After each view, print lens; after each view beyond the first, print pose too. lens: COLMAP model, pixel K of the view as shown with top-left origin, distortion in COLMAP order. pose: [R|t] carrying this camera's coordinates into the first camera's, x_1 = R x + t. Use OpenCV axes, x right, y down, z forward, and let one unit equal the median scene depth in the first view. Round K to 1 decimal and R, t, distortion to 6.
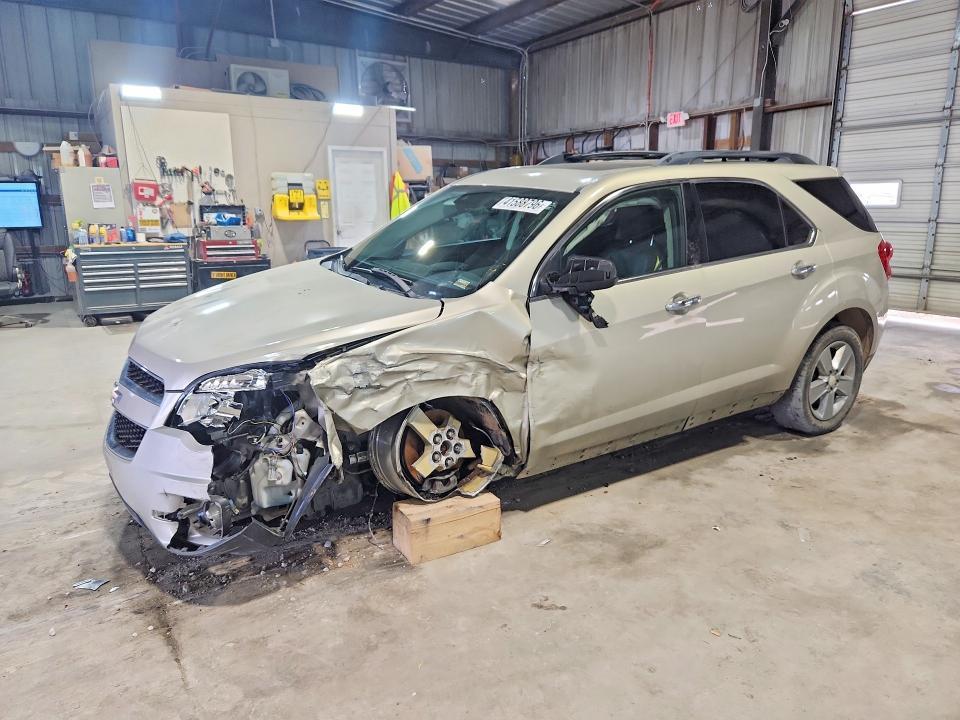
lens RADIAL K [[685.5, 0, 480.0], [0, 685.5, 360.0], [0, 0, 1]] dist [0.059211, -0.061162]
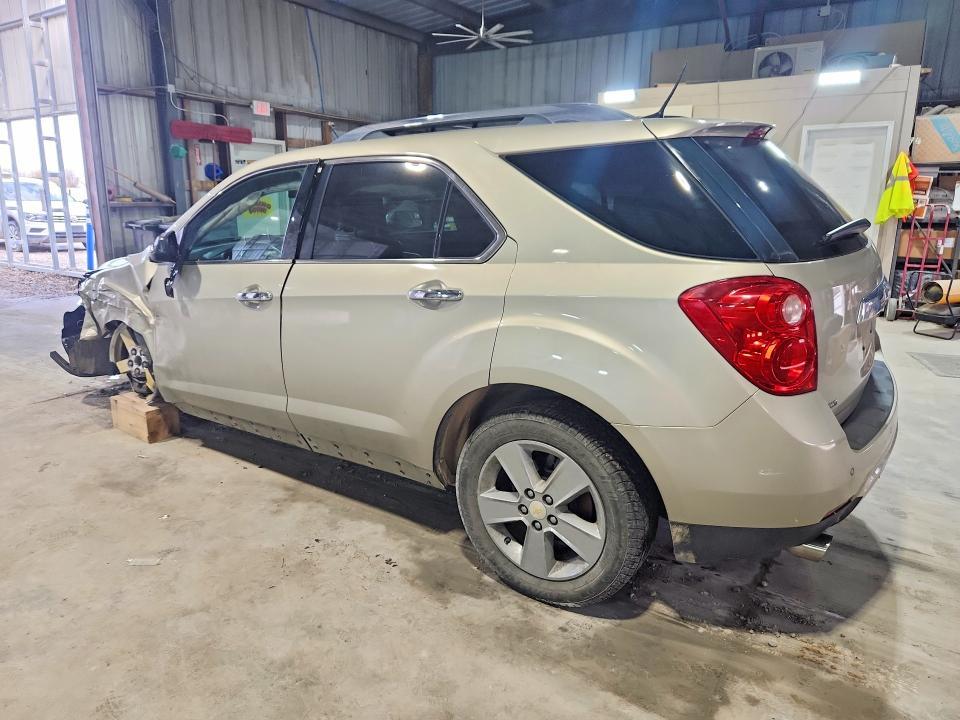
lens RADIAL K [[685.5, 0, 480.0], [0, 685.5, 360.0], [0, 0, 1]] dist [0.059211, -0.061162]
pose [[0.334735, 0.226277, -0.914741, 1.060109], [-0.219988, 0.962682, 0.157634, -0.179192], [0.916274, 0.148467, 0.372021, 0.796291]]
